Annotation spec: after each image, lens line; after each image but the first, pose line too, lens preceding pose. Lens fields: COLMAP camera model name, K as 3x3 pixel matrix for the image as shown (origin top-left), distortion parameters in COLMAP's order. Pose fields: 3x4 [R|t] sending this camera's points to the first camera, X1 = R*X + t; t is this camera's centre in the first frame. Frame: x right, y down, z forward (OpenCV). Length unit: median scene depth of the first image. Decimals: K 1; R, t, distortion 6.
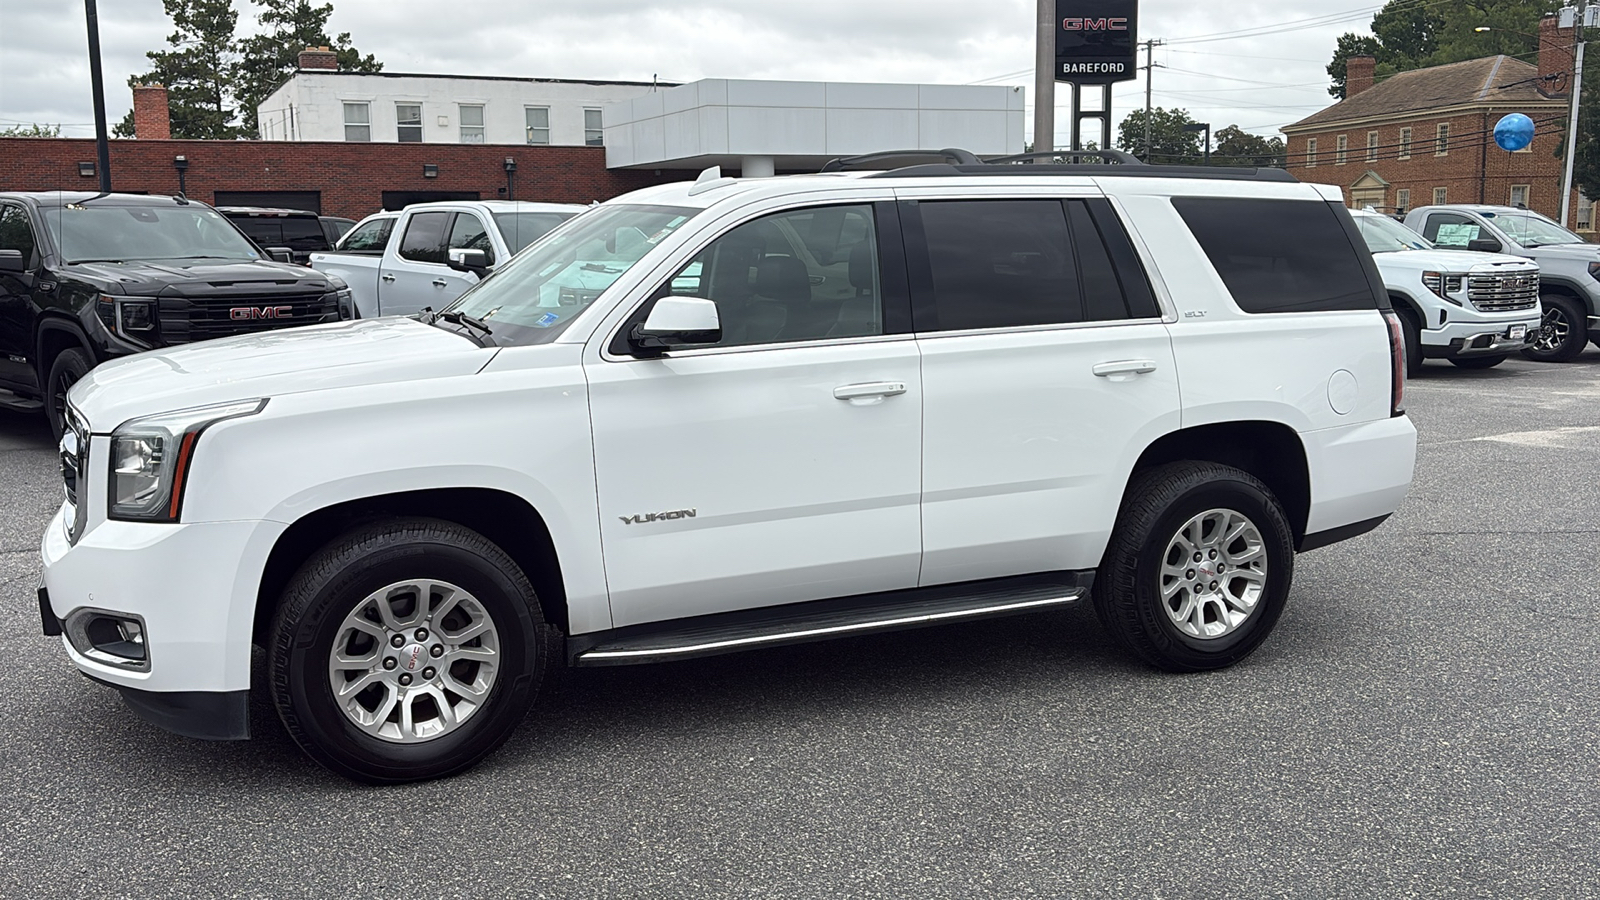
lens RADIAL K [[1478.0, 0, 753.4], [0, 1478.0, 422.2], [0, 0, 1]] dist [0.038260, -0.035896]
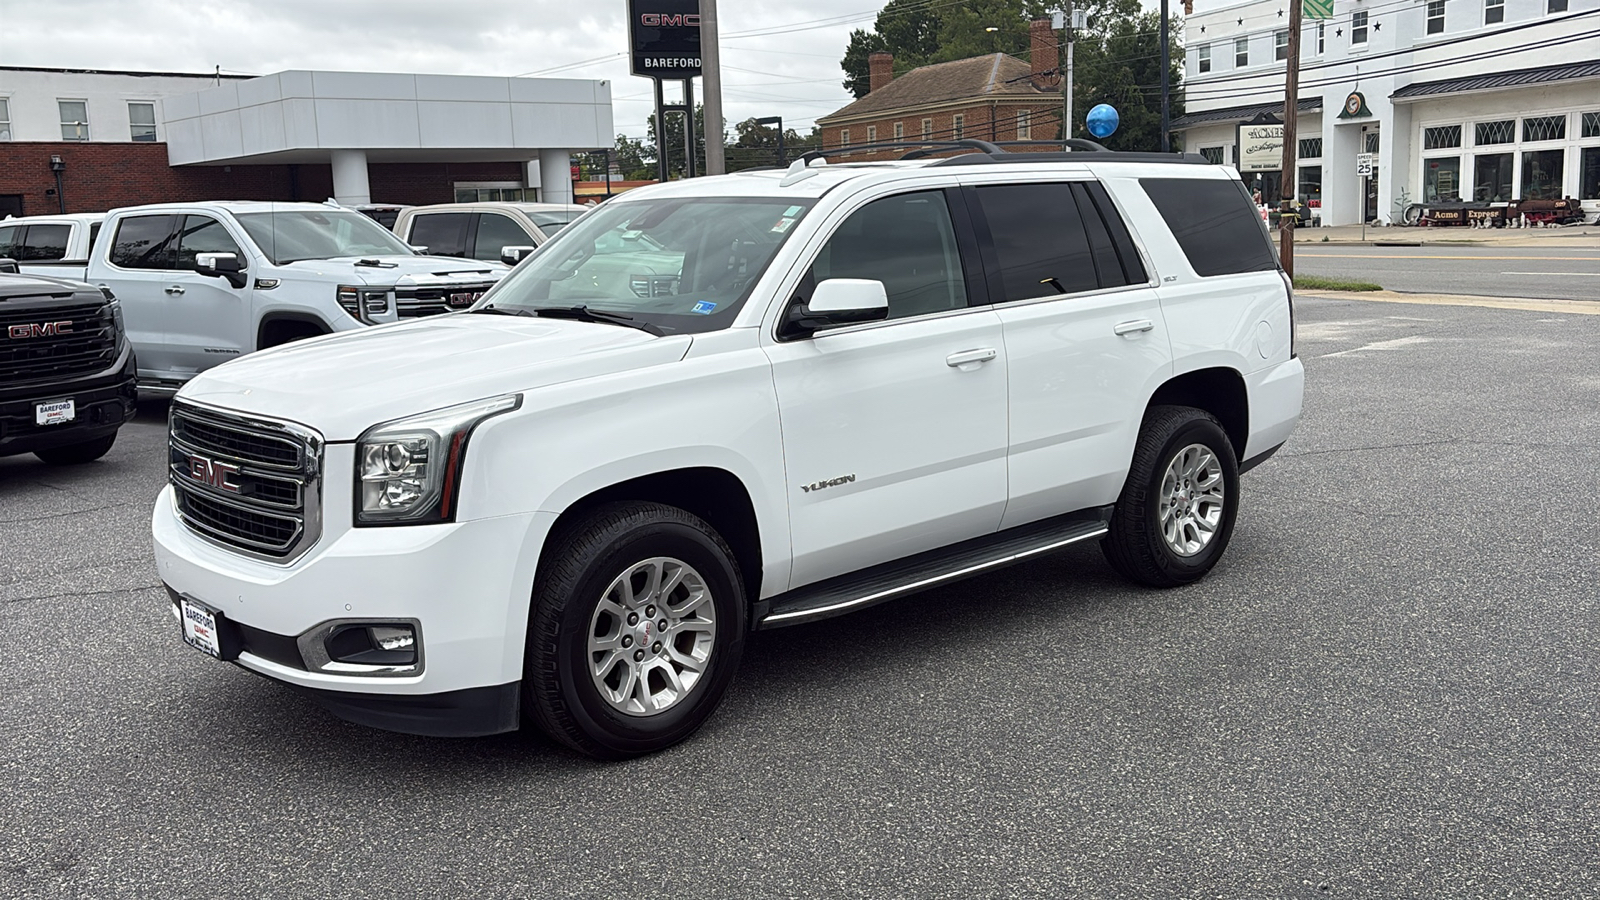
lens RADIAL K [[1478.0, 0, 753.4], [0, 1478.0, 422.2], [0, 0, 1]] dist [0.038260, -0.035896]
pose [[0.951170, -0.069822, 0.300668, -0.366700], [0.068441, 0.997540, 0.015138, -0.000636], [-0.300985, 0.006179, 0.953609, -0.013110]]
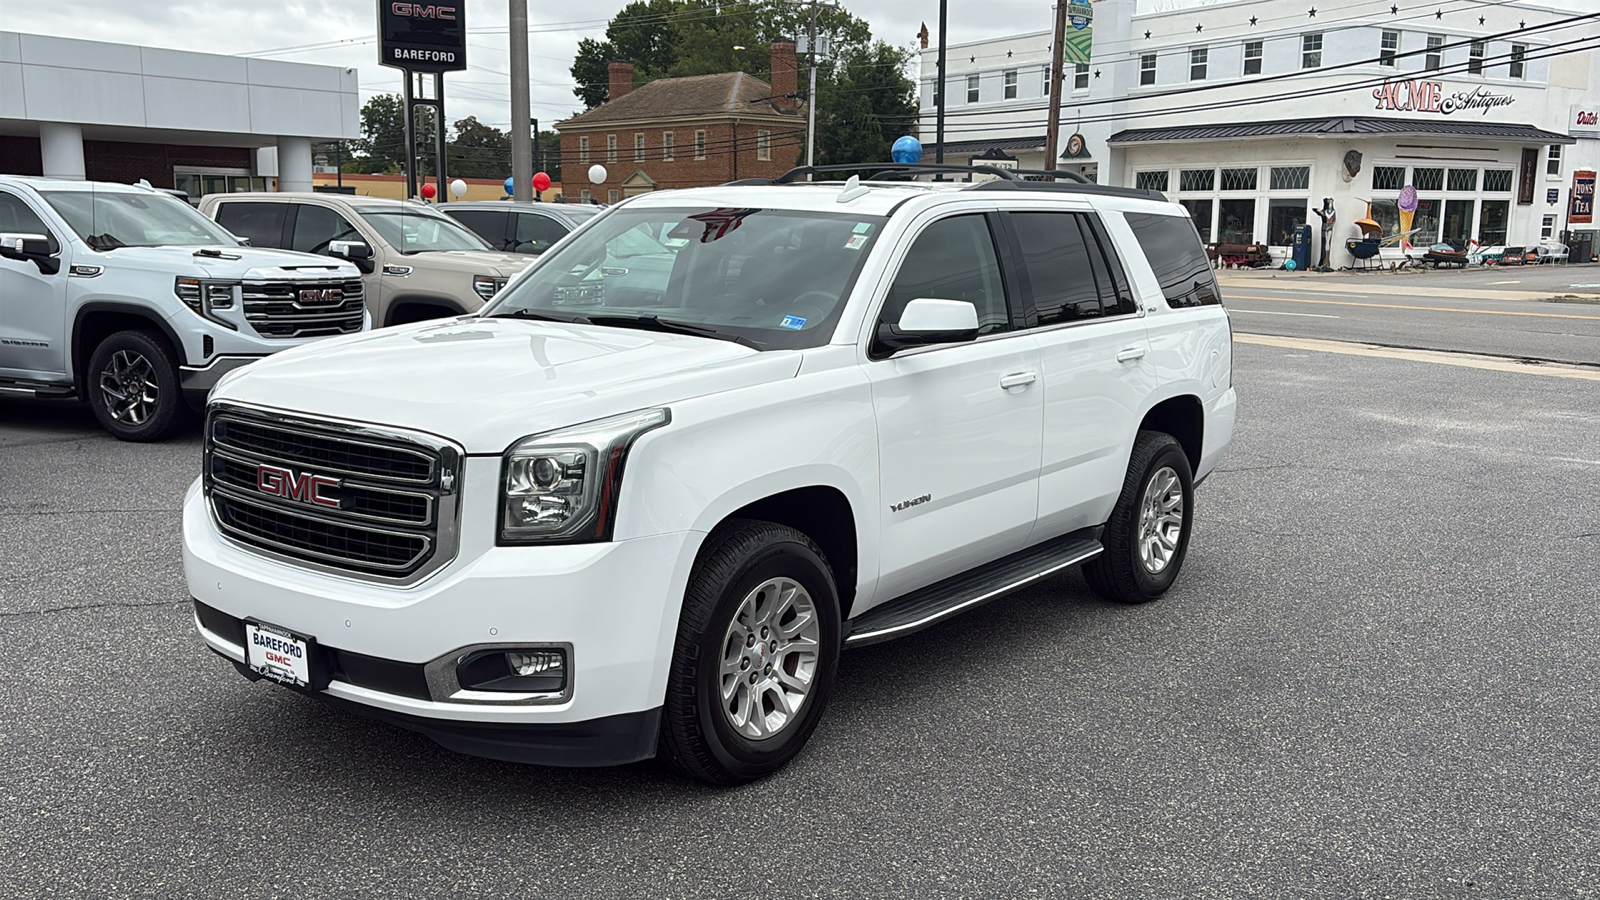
lens RADIAL K [[1477.5, 0, 800.0], [0, 1477.5, 450.0], [0, 0, 1]] dist [0.037010, -0.024569]
pose [[0.861647, -0.056413, 0.504362, -0.567087], [0.042857, 0.998341, 0.038448, -0.016518], [-0.505695, -0.011513, 0.862636, 0.088721]]
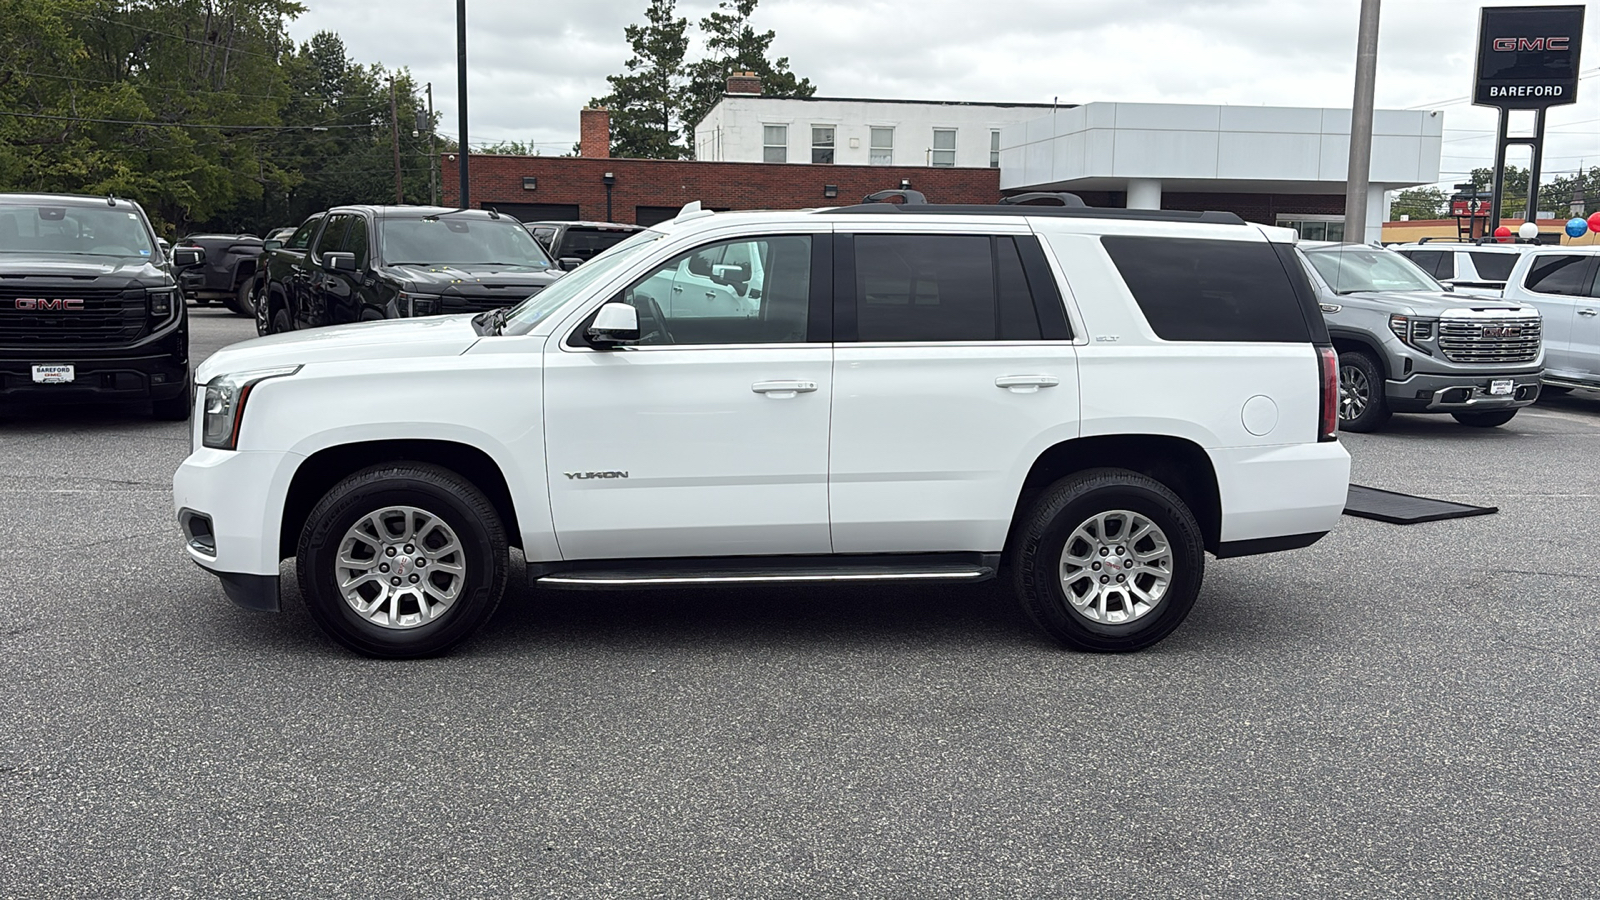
lens RADIAL K [[1472.4, 0, 810.7], [0, 1472.4, 446.9], [0, 0, 1]] dist [0.096393, -0.156124]
pose [[0.965856, 0.062748, -0.251366, 0.363088], [-0.061910, 0.998018, 0.011248, 0.011520], [0.251573, 0.004698, 0.967827, -0.159505]]
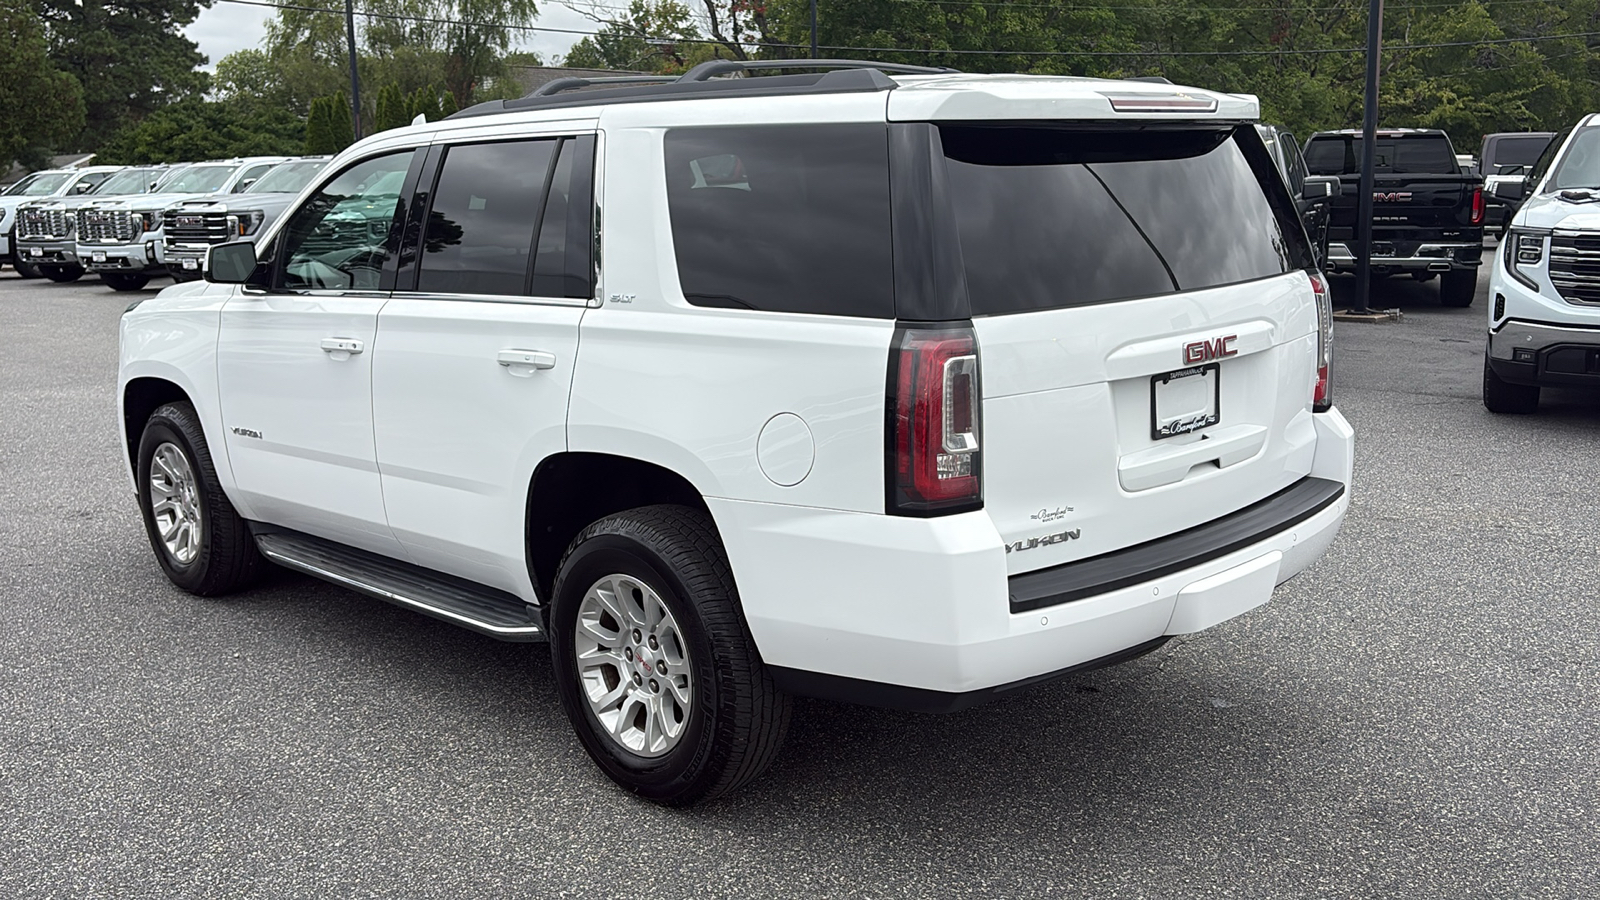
lens RADIAL K [[1459.9, 0, 850.0], [0, 1459.9, 496.1], [0, 0, 1]] dist [0.090468, -0.005270]
pose [[0.397348, 0.194075, -0.896911, 0.972498], [-0.100532, 0.980704, 0.167669, -0.107187], [0.912145, 0.023545, 0.409191, 0.800463]]
